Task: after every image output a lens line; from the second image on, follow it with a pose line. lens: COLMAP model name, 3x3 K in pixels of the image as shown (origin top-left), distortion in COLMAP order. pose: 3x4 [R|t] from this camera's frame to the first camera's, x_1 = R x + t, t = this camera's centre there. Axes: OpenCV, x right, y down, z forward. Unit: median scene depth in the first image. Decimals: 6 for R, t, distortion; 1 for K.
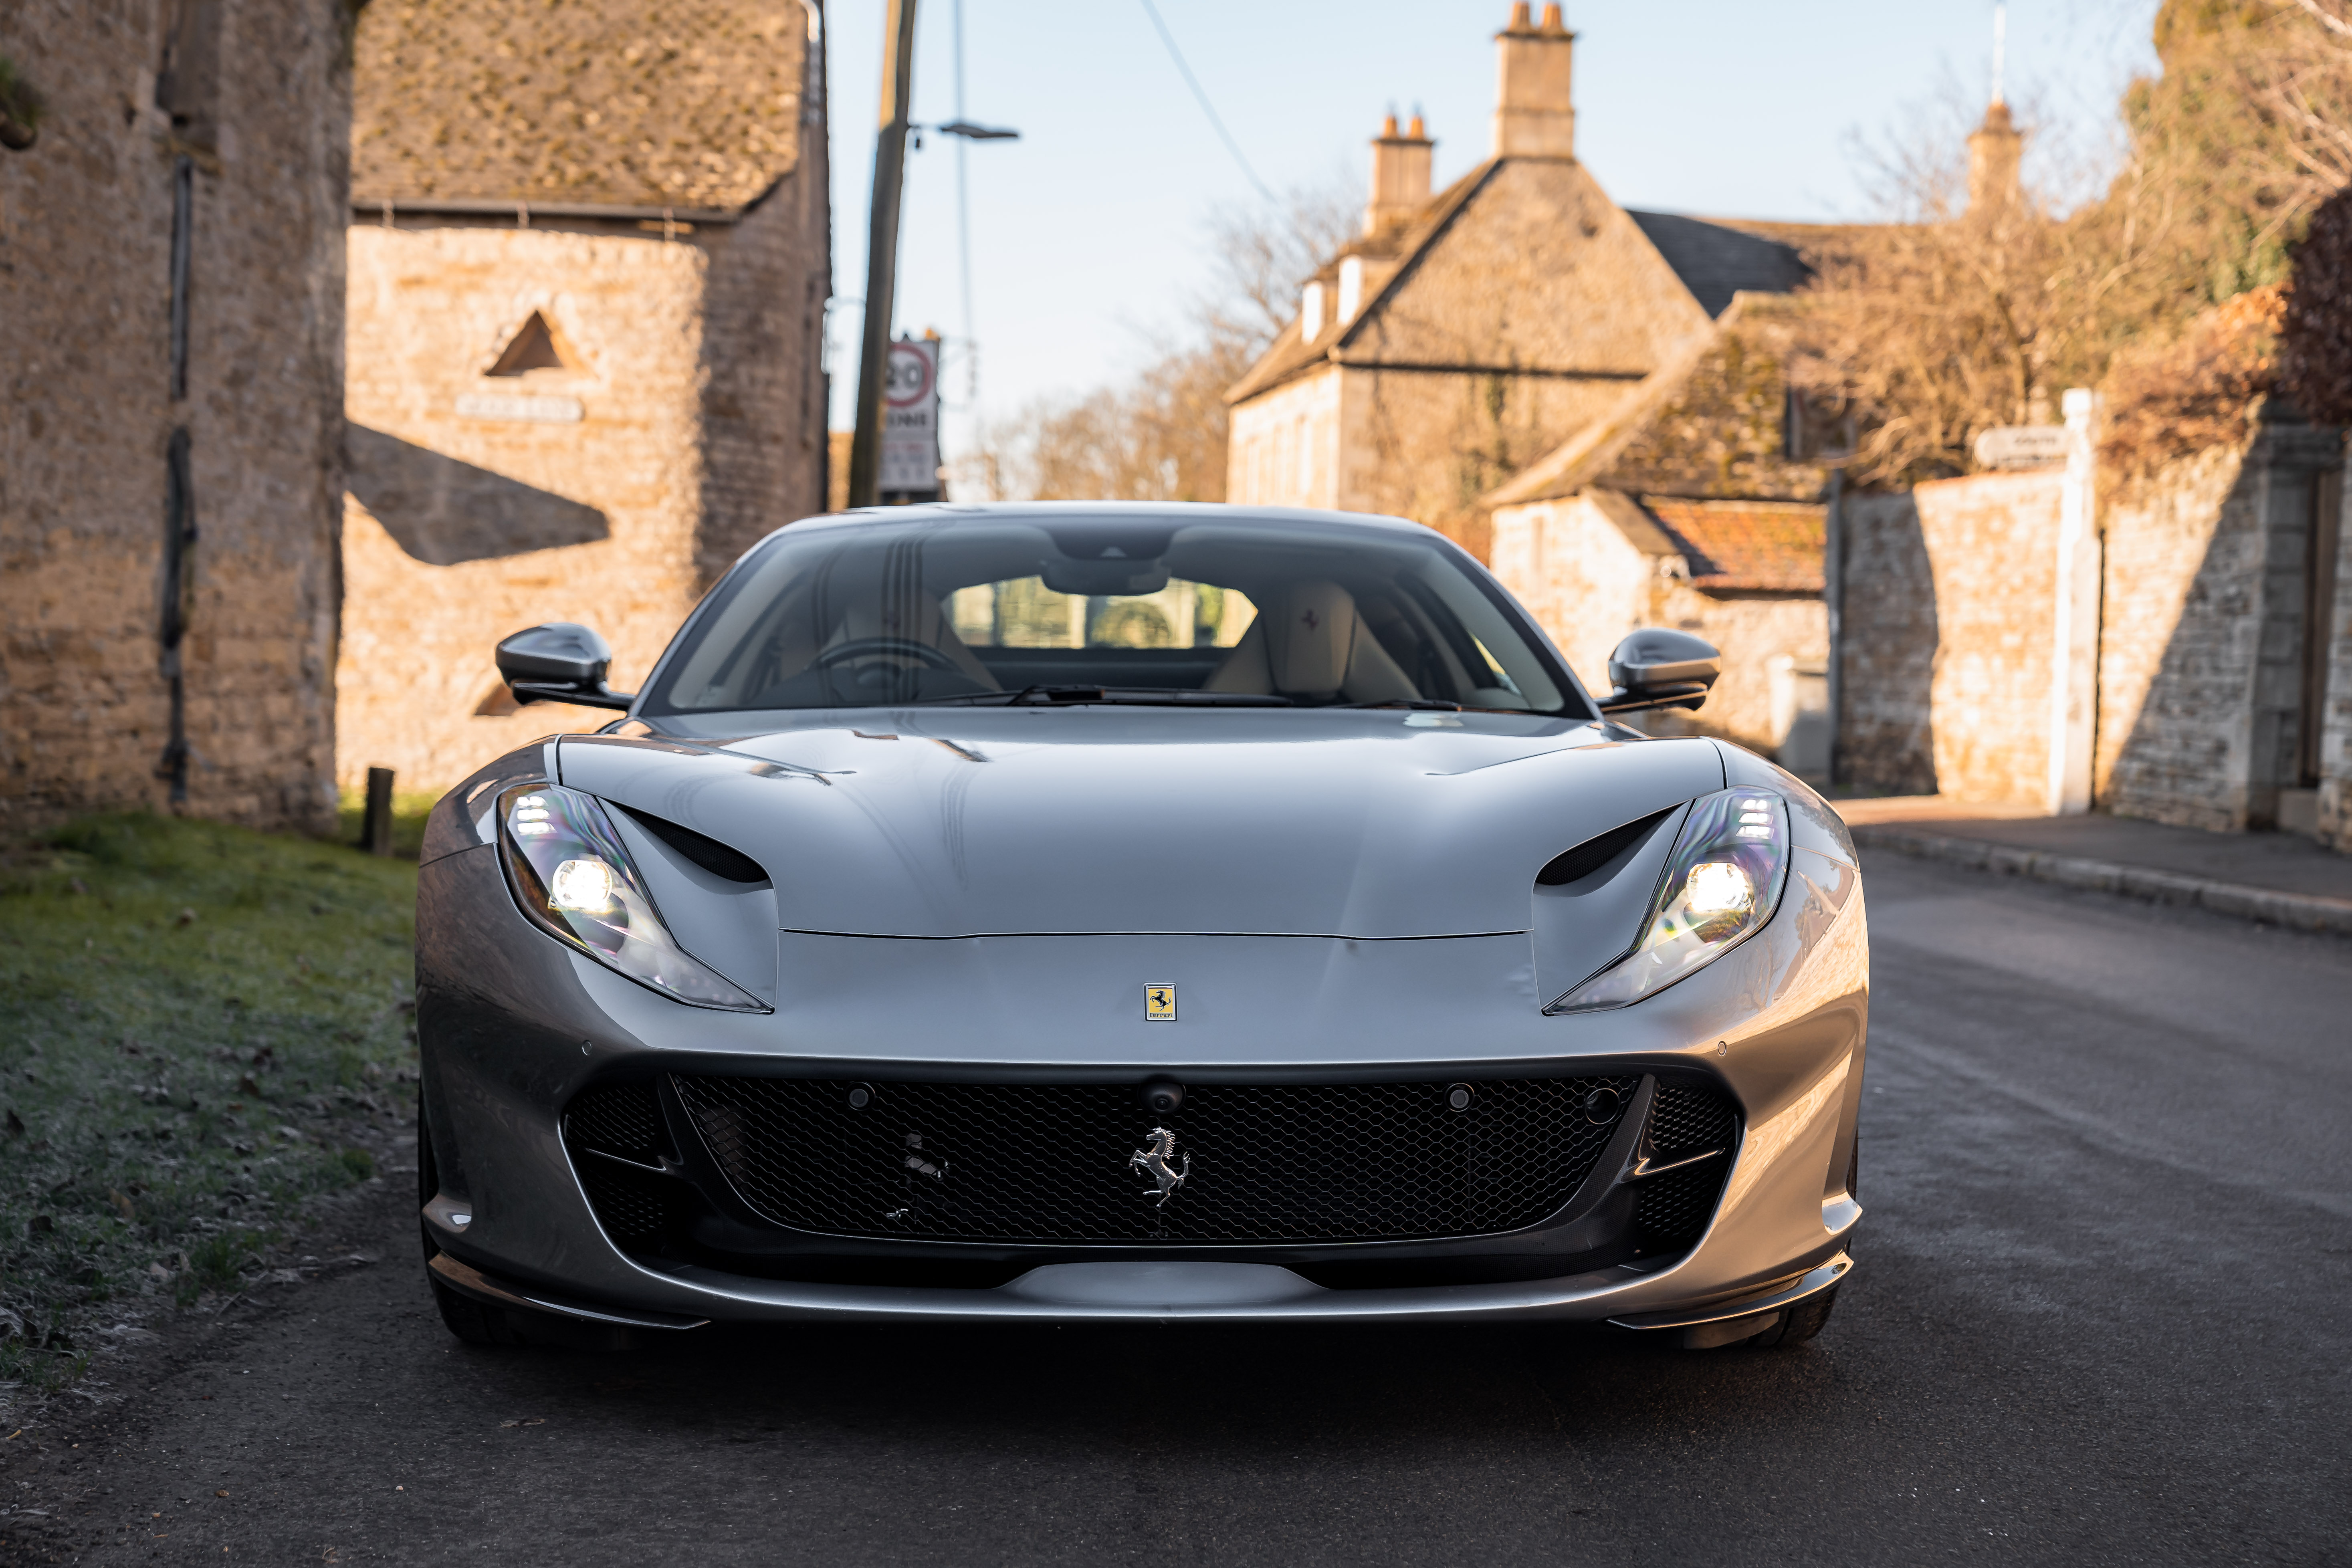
lens RADIAL K [[4107.7, 0, 1176.0], [0, 4107.7, 784.0], [0, 0, 1]] dist [0.015223, -0.003142]
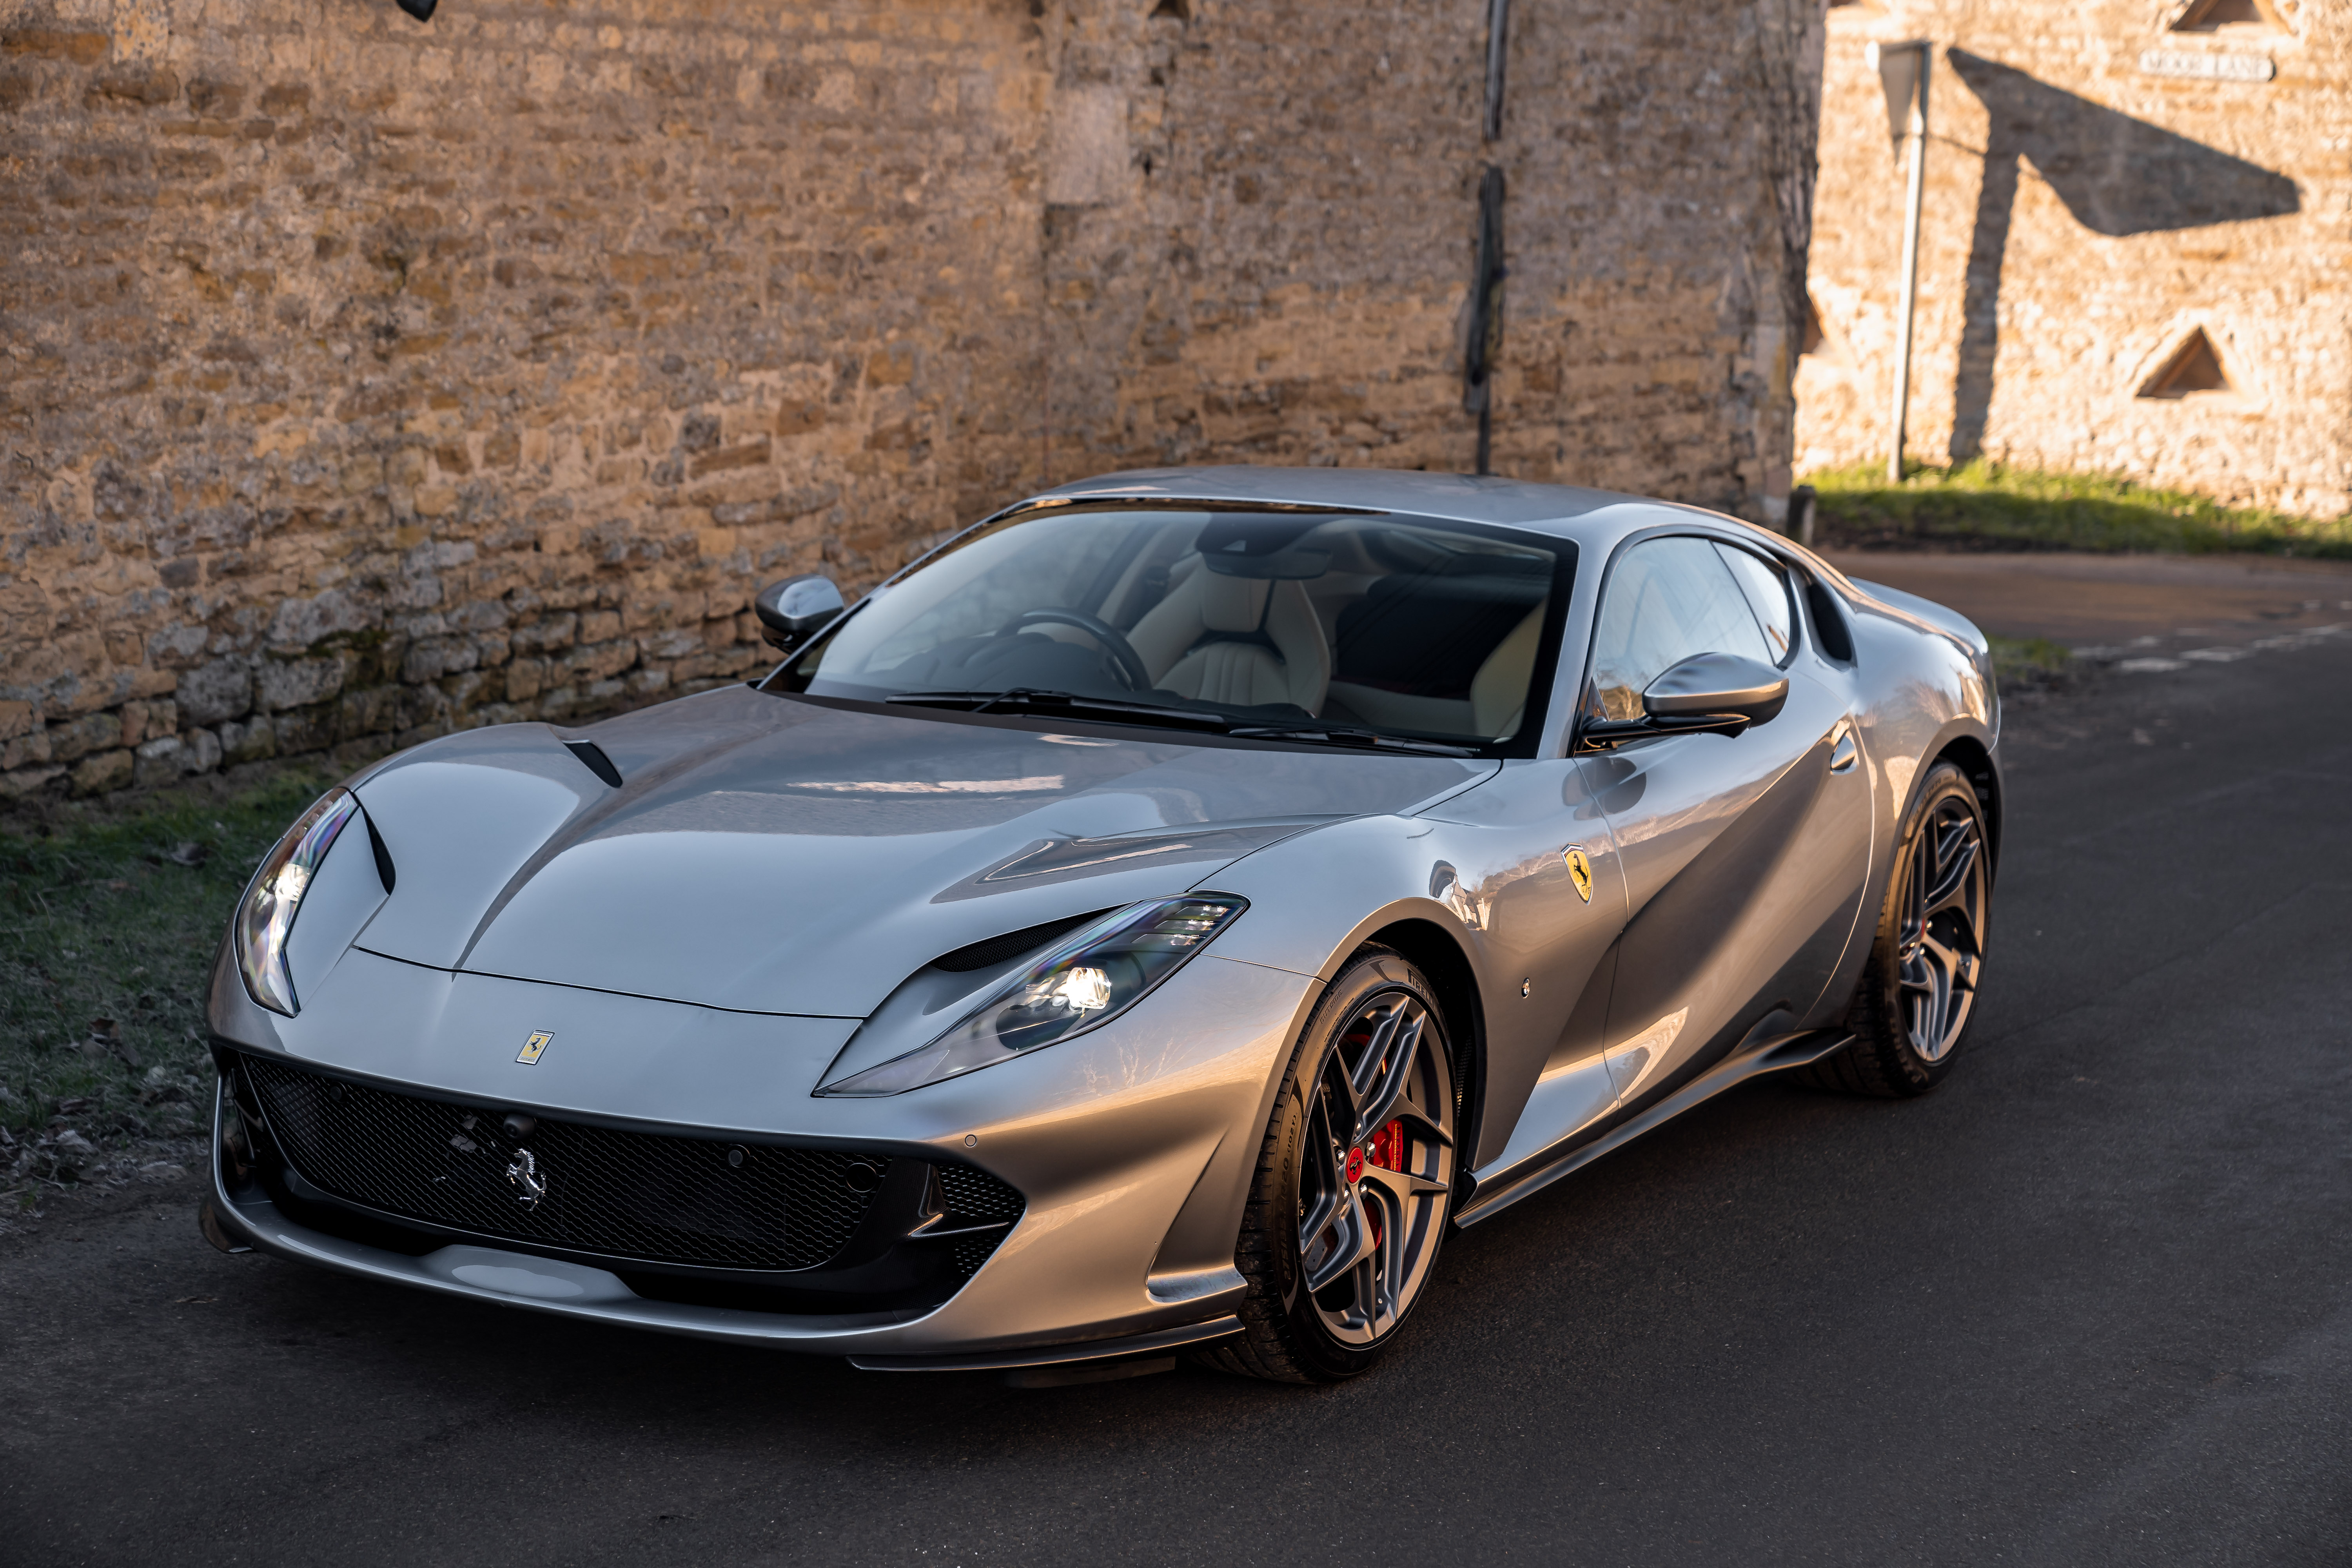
lens RADIAL K [[4604.9, 0, 1174.0], [0, 4604.9, 750.7], [0, 0, 1]] dist [0.013679, 0.210353]
pose [[0.858474, 0.088833, -0.505105, 0.232664], [-0.040385, 0.993536, 0.106095, -0.051331], [0.511264, -0.070681, 0.856512, -0.020629]]
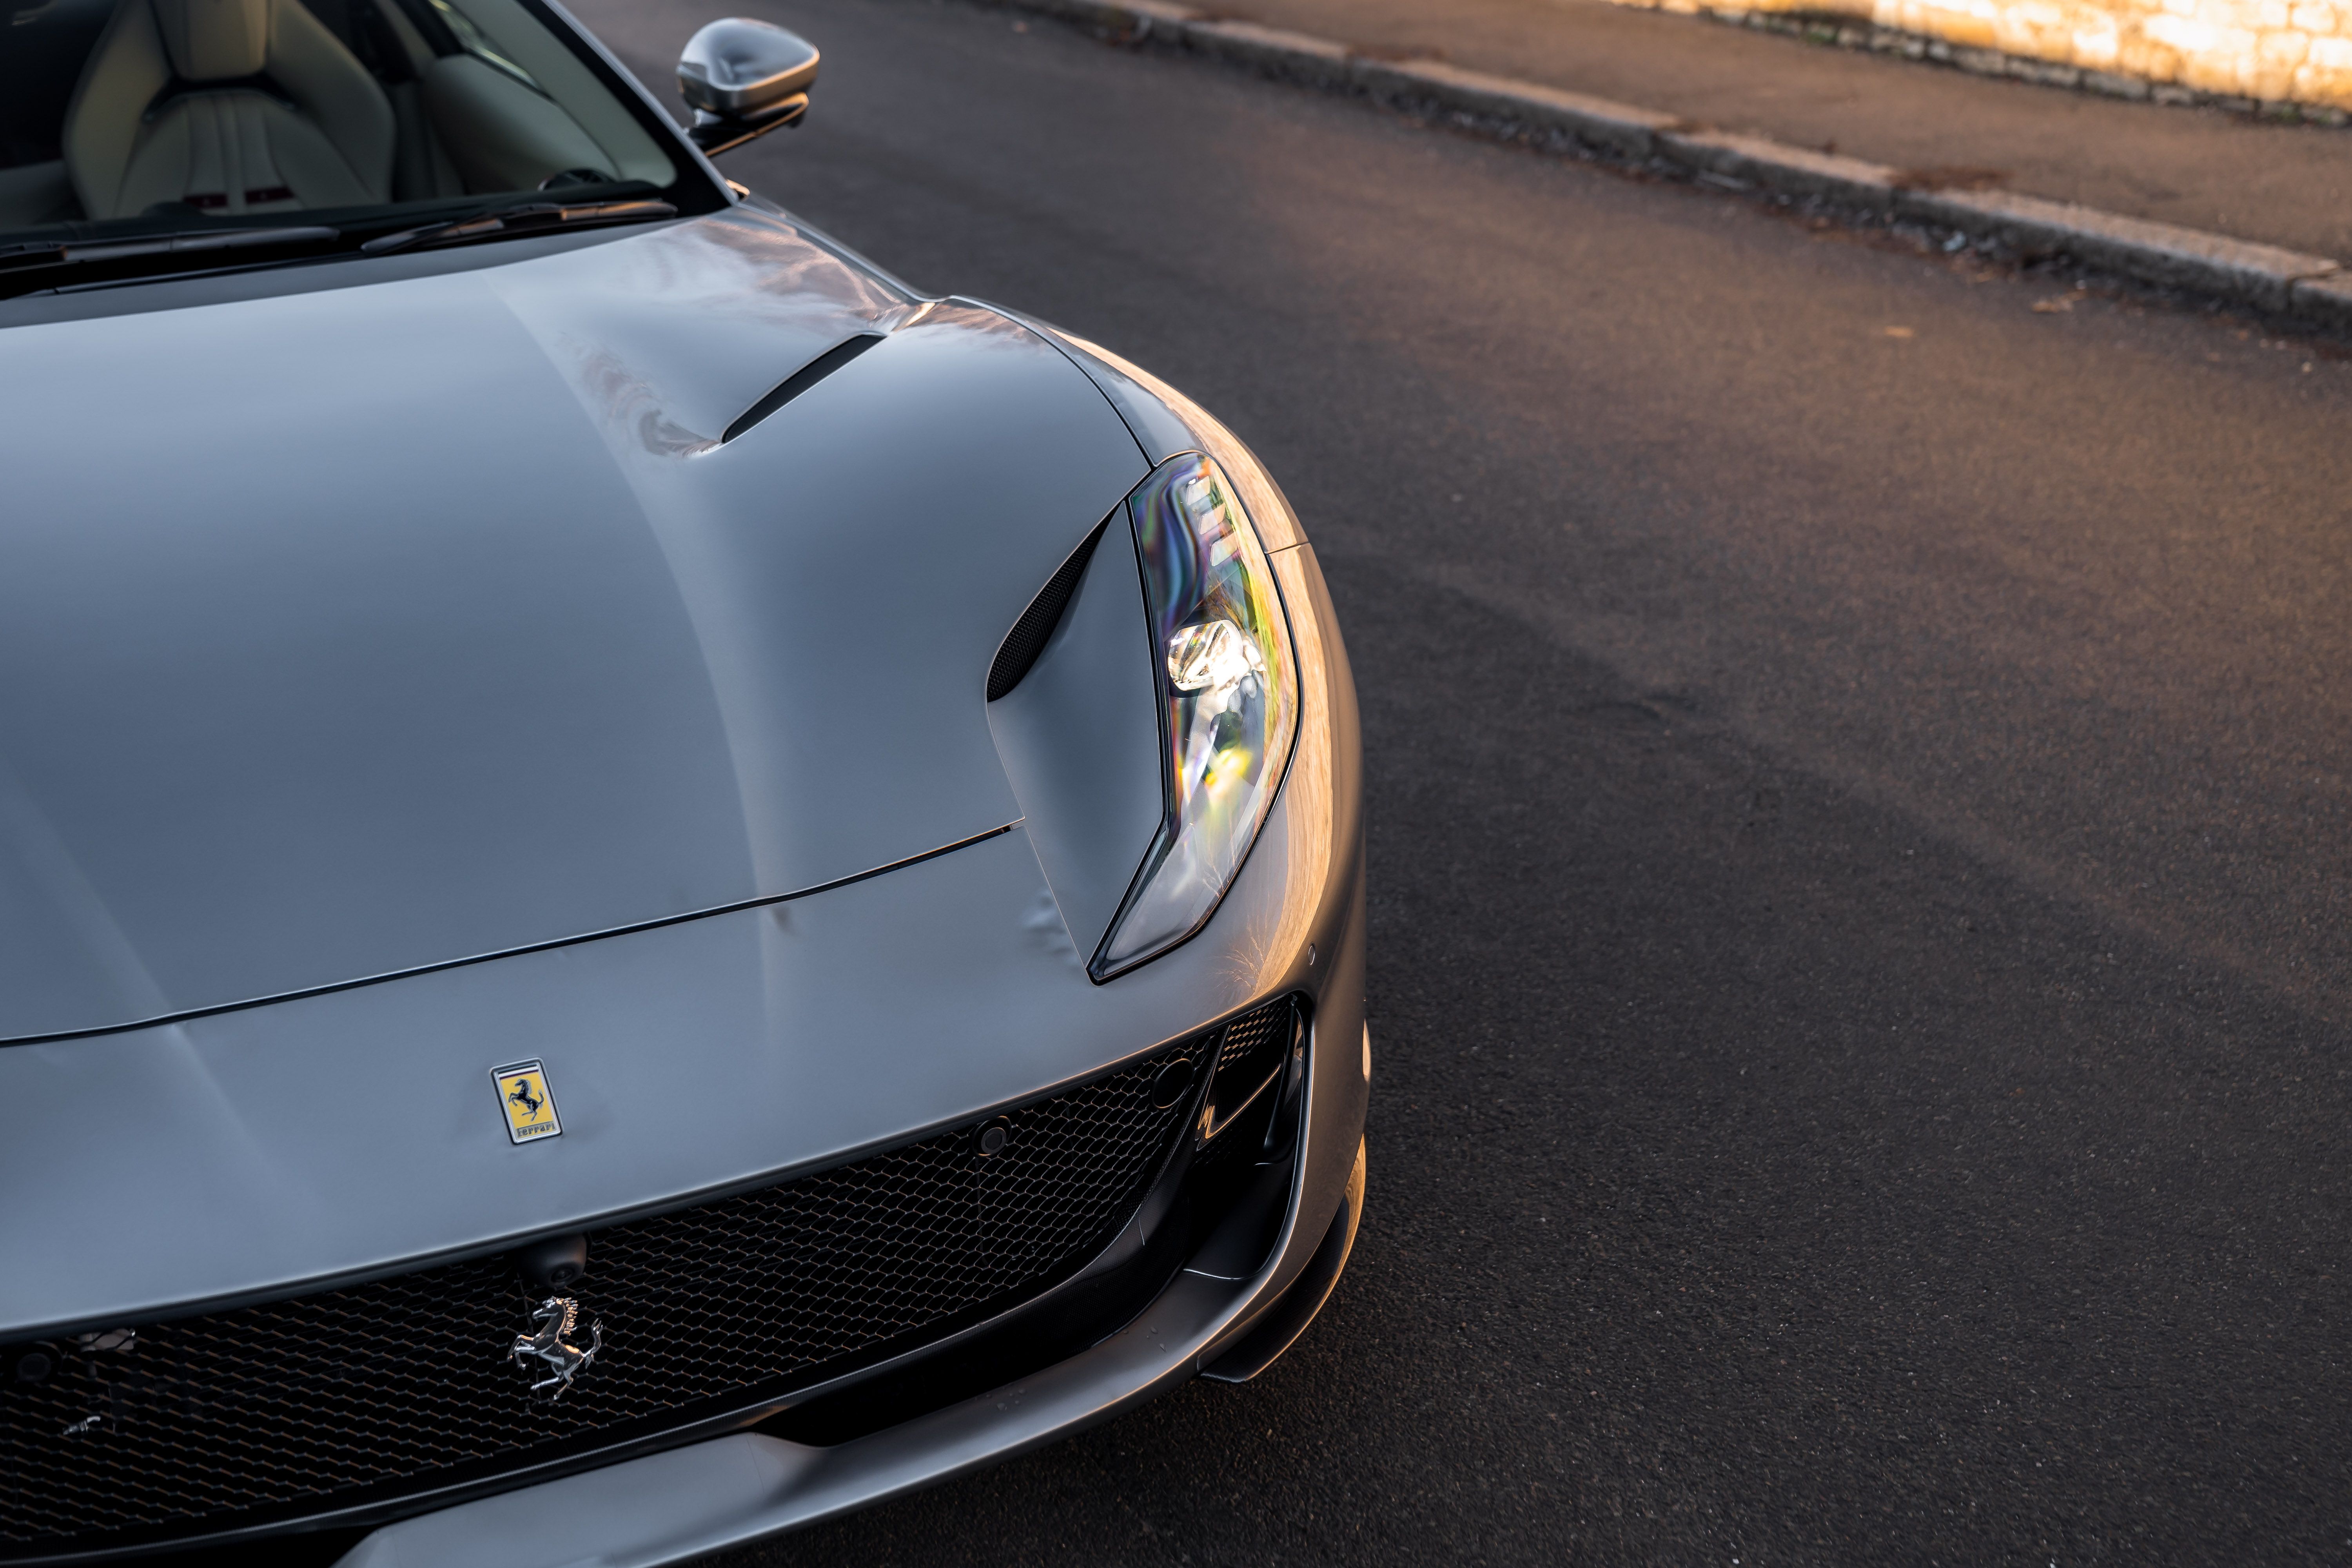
lens RADIAL K [[3278.8, 0, 1176.0], [0, 3278.8, 784.0], [0, 0, 1]] dist [0.013426, 0.011876]
pose [[0.915122, -0.167395, 0.366783, -0.023507], [0.043203, 0.945211, 0.323590, -0.039444], [-0.400855, -0.280278, 0.872215, 0.151611]]
